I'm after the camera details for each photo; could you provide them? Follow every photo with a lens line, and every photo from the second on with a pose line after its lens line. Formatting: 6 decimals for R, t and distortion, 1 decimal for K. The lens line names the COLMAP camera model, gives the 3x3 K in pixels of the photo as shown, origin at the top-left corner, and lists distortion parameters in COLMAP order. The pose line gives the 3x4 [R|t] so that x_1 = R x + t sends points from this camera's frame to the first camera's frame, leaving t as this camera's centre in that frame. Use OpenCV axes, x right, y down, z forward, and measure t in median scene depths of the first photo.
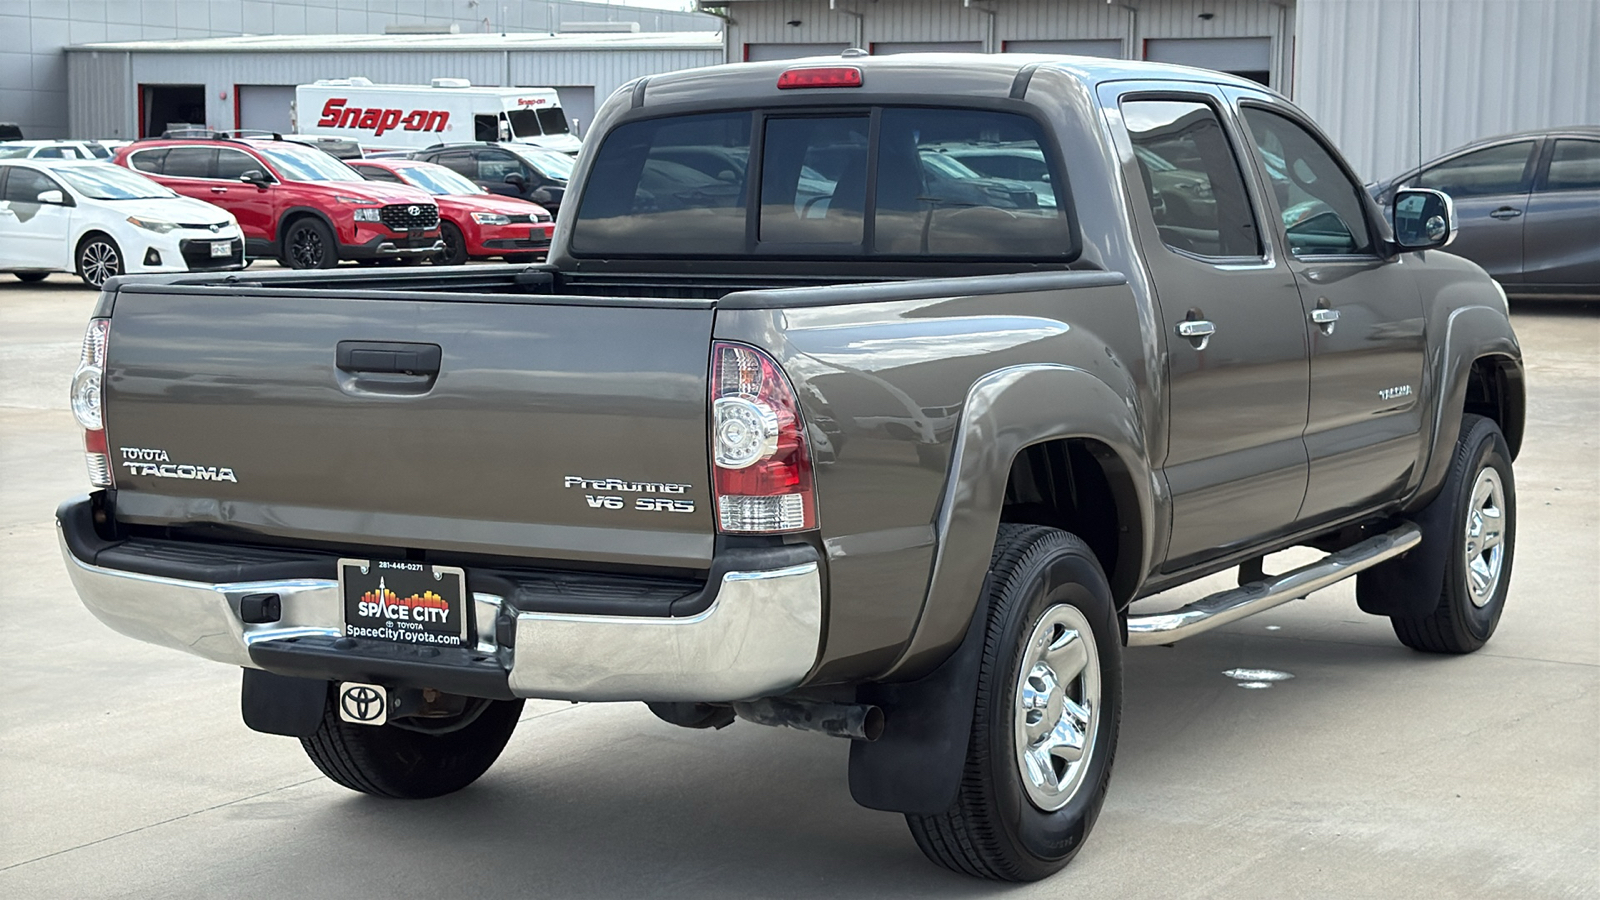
lens RADIAL K [[2732.9, 0, 800.0], [0, 2732.9, 450.0], [0, 0, 1]] dist [0.184512, -0.006814]
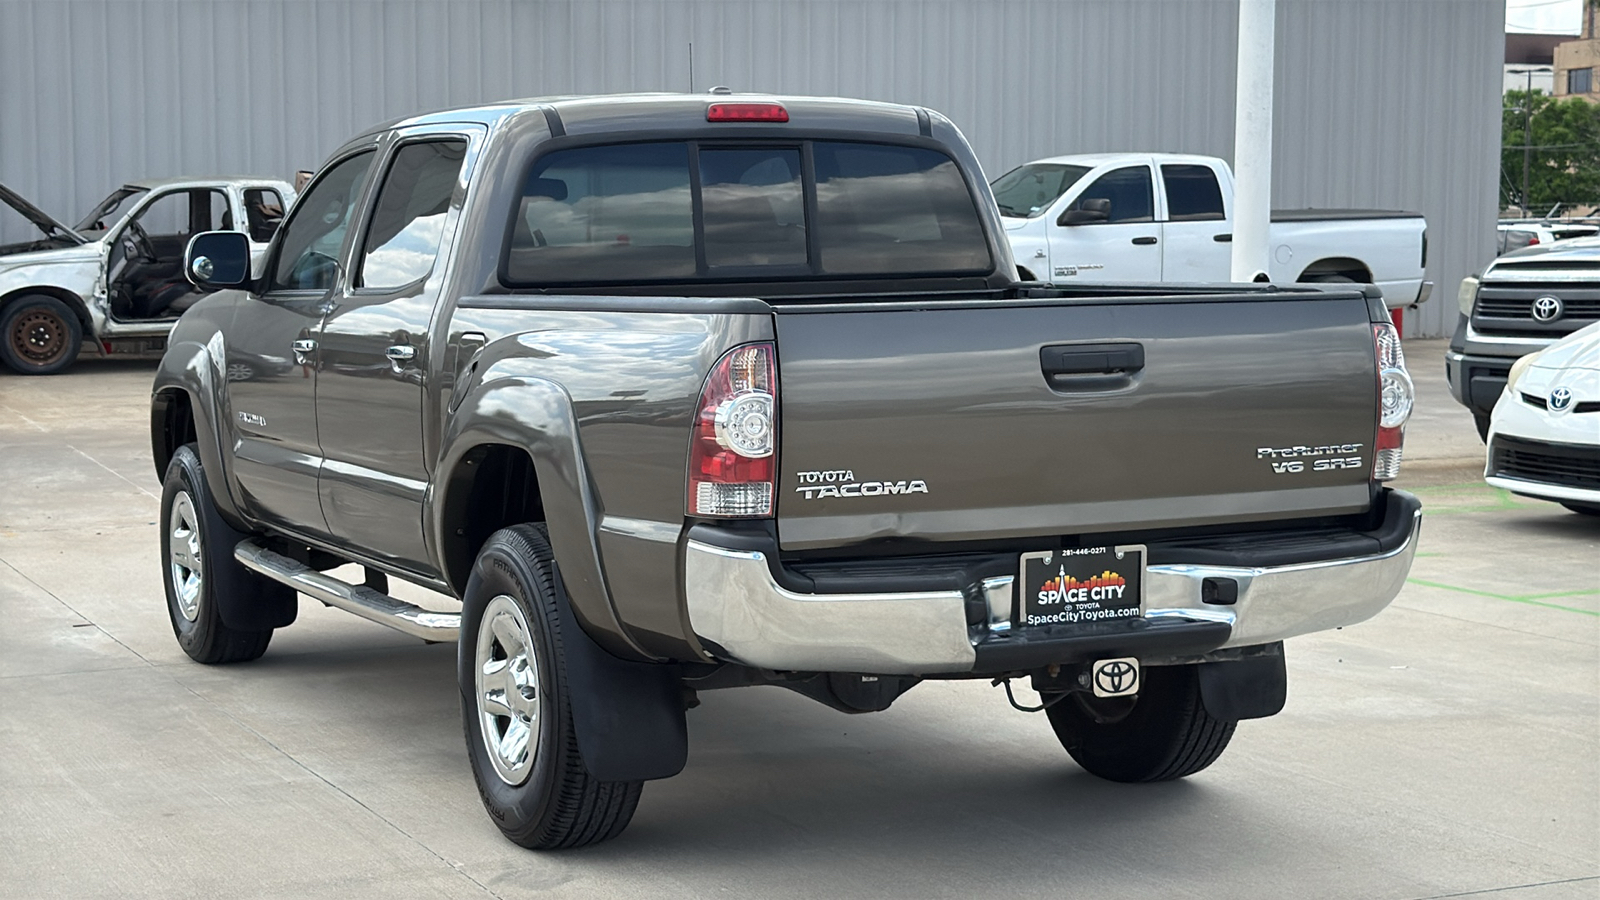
lens RADIAL K [[2732.0, 0, 800.0], [0, 2732.0, 450.0], [0, 0, 1]] dist [0.125231, 0.087630]
pose [[0.572280, -0.069872, 0.817076, -1.084592], [0.092584, 0.995498, 0.020284, -0.029708], [-0.814815, 0.064040, 0.576173, 0.465504]]
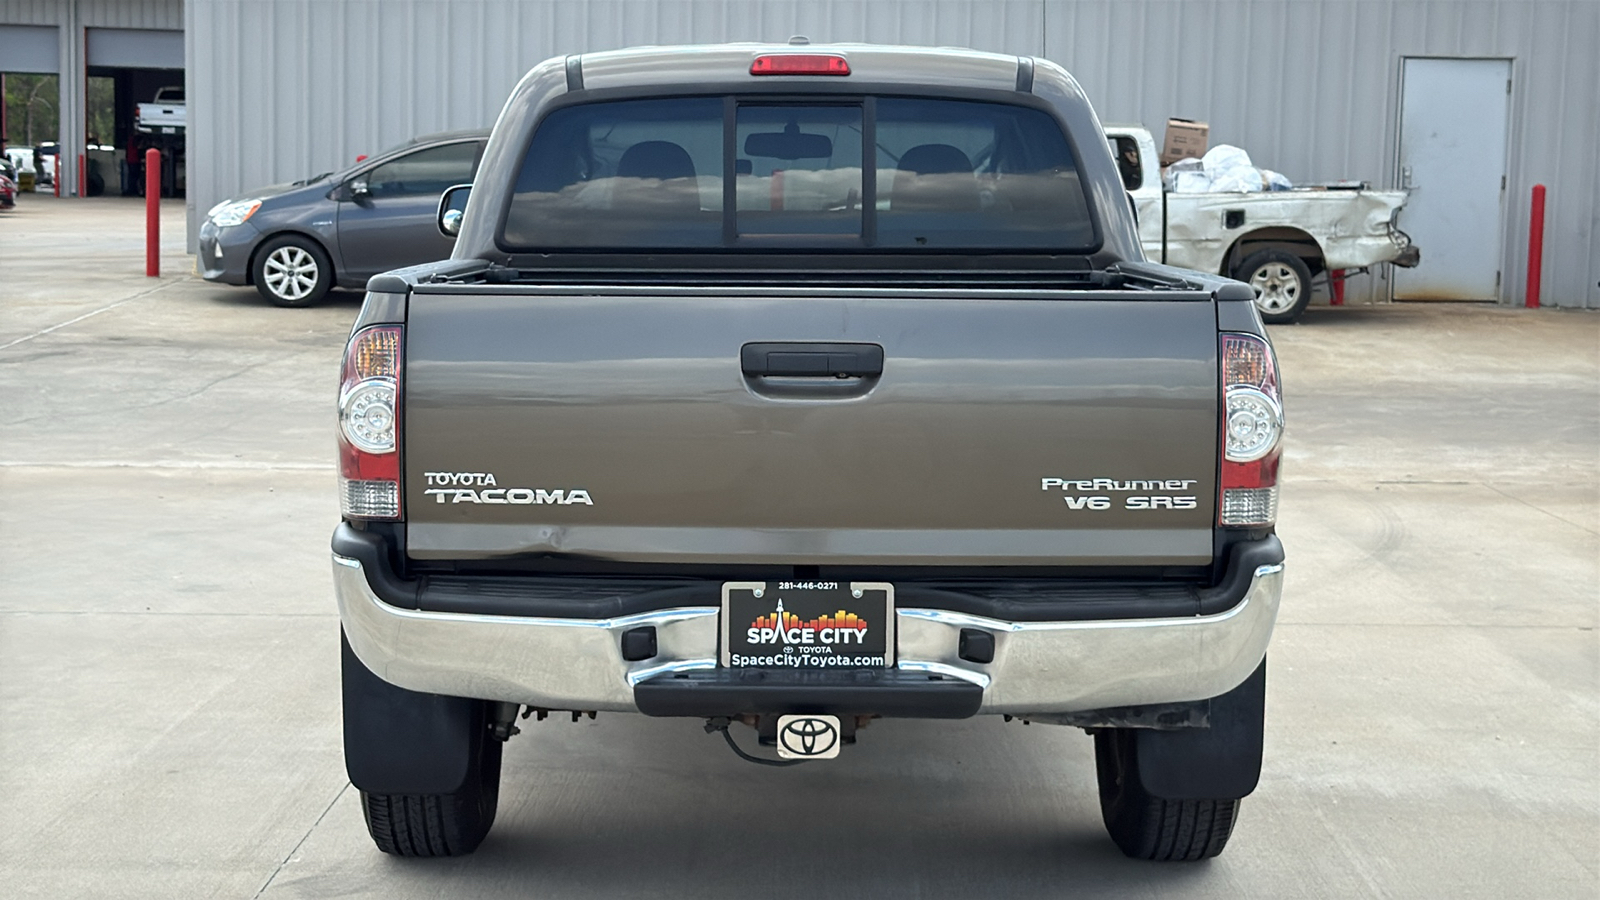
lens RADIAL K [[2732.0, 0, 800.0], [0, 2732.0, 450.0], [0, 0, 1]] dist [0.125231, 0.087630]
pose [[0.863063, -0.040482, 0.503472, -0.605863], [0.040130, 0.999128, 0.011544, -0.013881], [-0.503500, 0.010242, 0.863934, 0.207558]]
